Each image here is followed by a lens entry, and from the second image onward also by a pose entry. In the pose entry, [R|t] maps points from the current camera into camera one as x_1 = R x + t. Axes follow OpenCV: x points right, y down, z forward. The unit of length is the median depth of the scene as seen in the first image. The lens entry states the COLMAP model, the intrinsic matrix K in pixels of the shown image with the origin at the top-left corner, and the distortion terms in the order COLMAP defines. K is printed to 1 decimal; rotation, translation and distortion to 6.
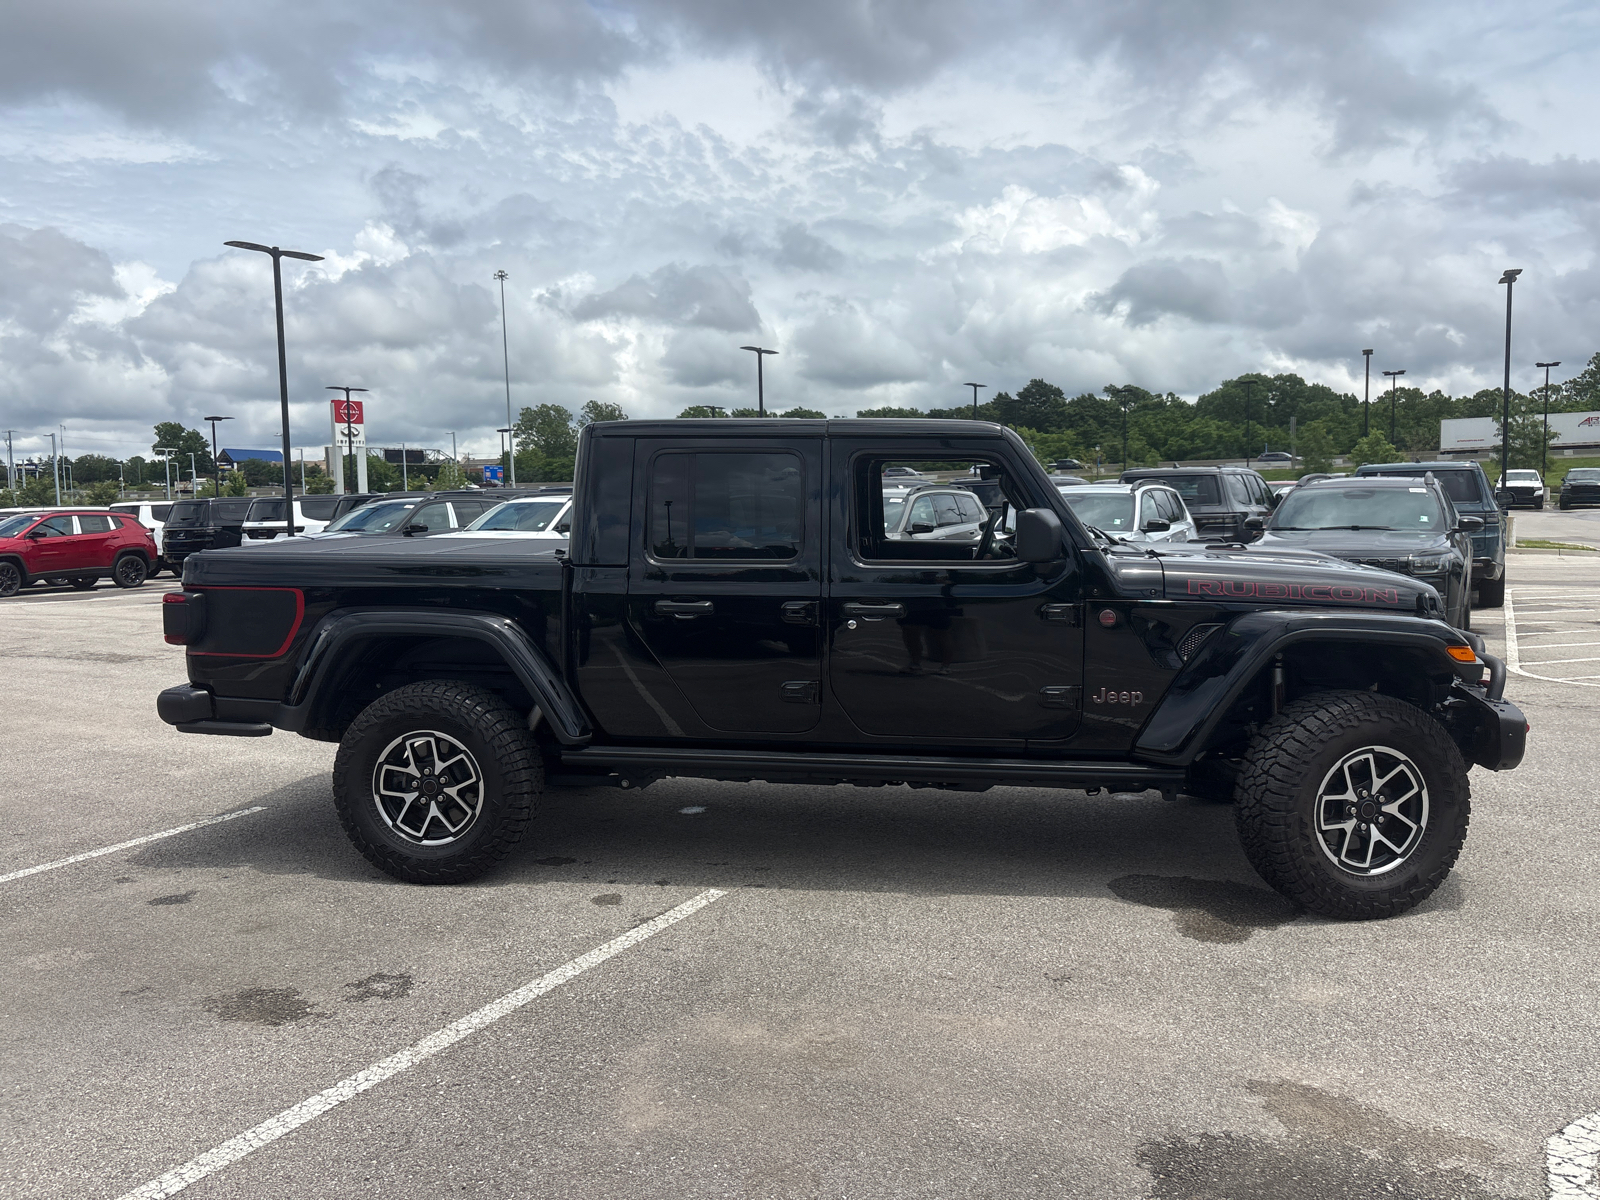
lens RADIAL K [[1214.3, 0, 788.6], [0, 1214.3, 604.3], [0, 0, 1]] dist [0.040030, -0.039674]
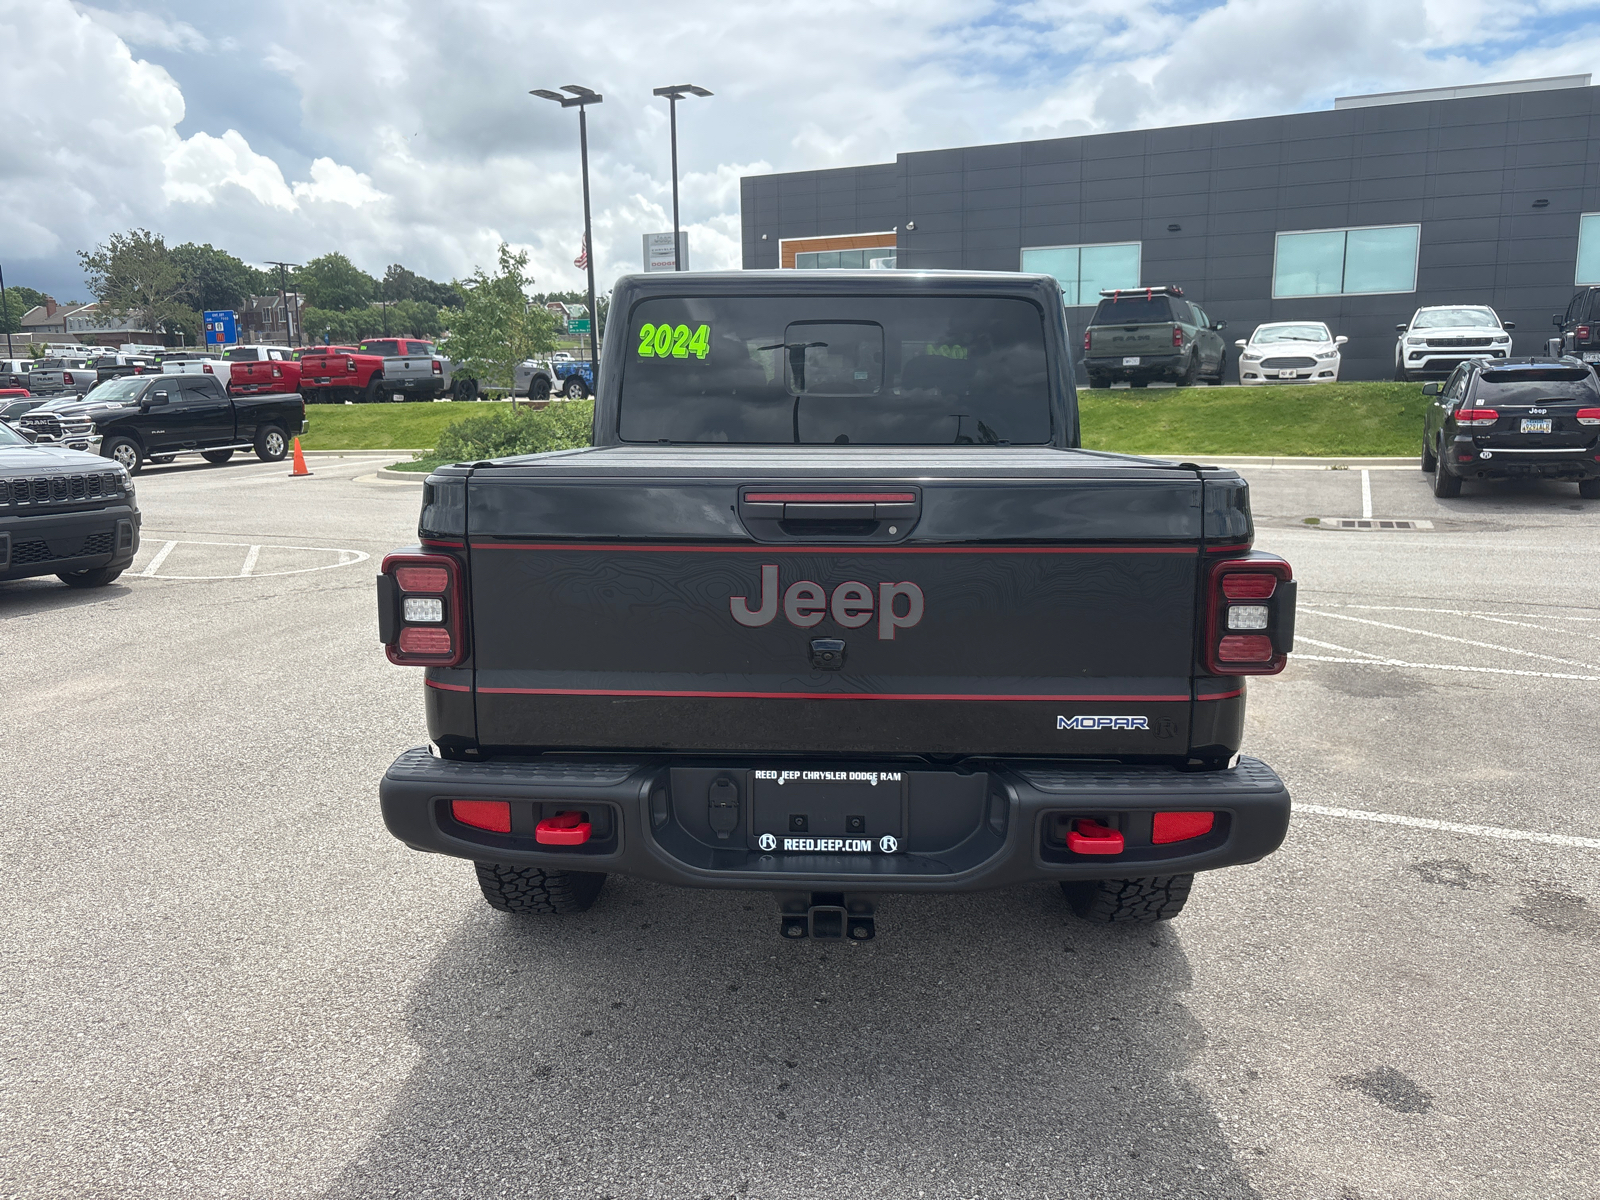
lens RADIAL K [[1214.3, 0, 777.2], [0, 1214.3, 584.5], [0, 0, 1]] dist [0.040030, -0.039674]
pose [[-0.100865, -0.139039, 0.985137, -1.054167], [0.099999, 0.983755, 0.149083, -0.095743], [-0.989862, 0.113550, -0.085323, 1.387389]]
